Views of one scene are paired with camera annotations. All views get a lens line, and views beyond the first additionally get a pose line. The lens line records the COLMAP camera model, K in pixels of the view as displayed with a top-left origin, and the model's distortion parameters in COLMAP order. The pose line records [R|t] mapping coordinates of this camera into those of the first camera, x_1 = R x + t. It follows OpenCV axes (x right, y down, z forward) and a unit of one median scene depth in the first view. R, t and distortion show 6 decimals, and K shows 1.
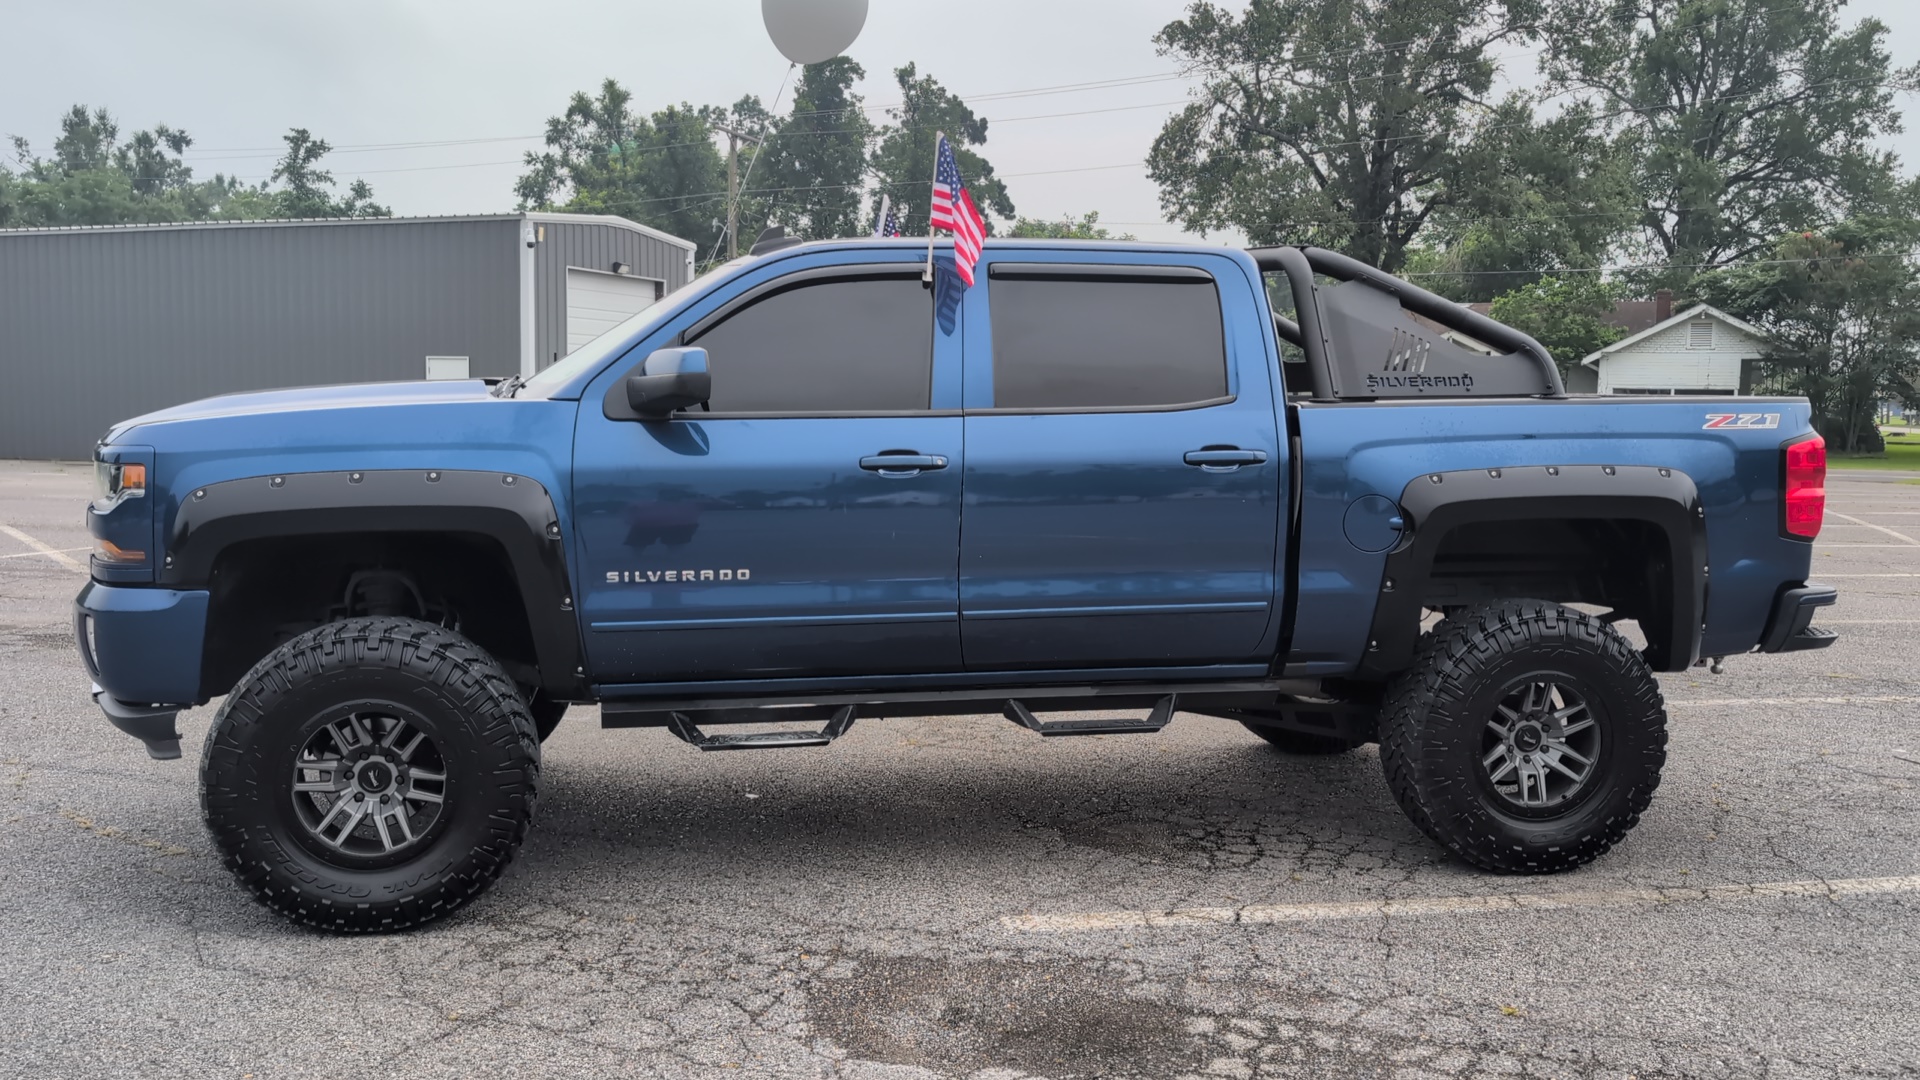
lens RADIAL K [[1636.0, 0, 970.1], [0, 1636.0, 541.4], [0, 0, 1]] dist [0.058918, -0.102269]
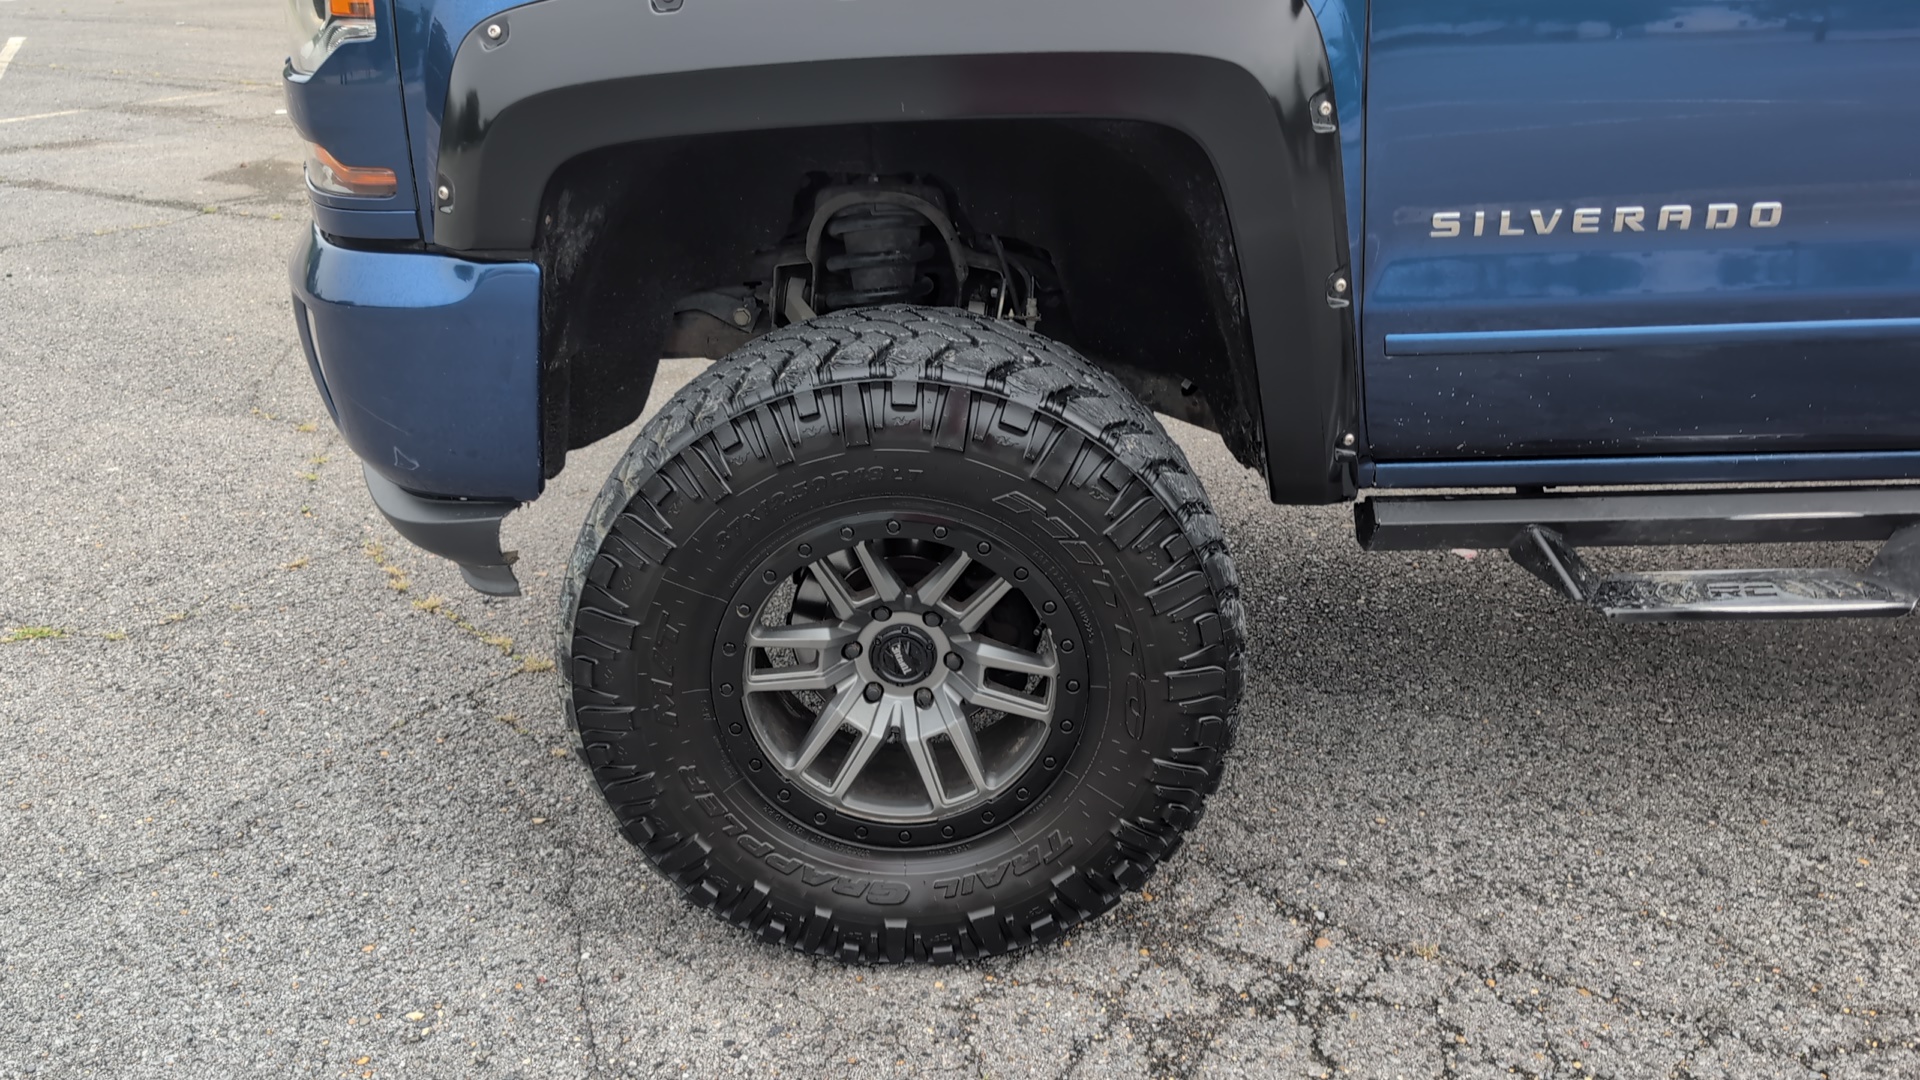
lens RADIAL K [[1636.0, 0, 966.9], [0, 1636.0, 545.4], [0, 0, 1]] dist [0.058918, -0.102269]
pose [[0.979250, 0.046860, -0.197165, -0.253945], [0.014769, 0.953810, 0.300047, -0.027037], [0.202118, -0.296733, 0.933326, 0.578488]]
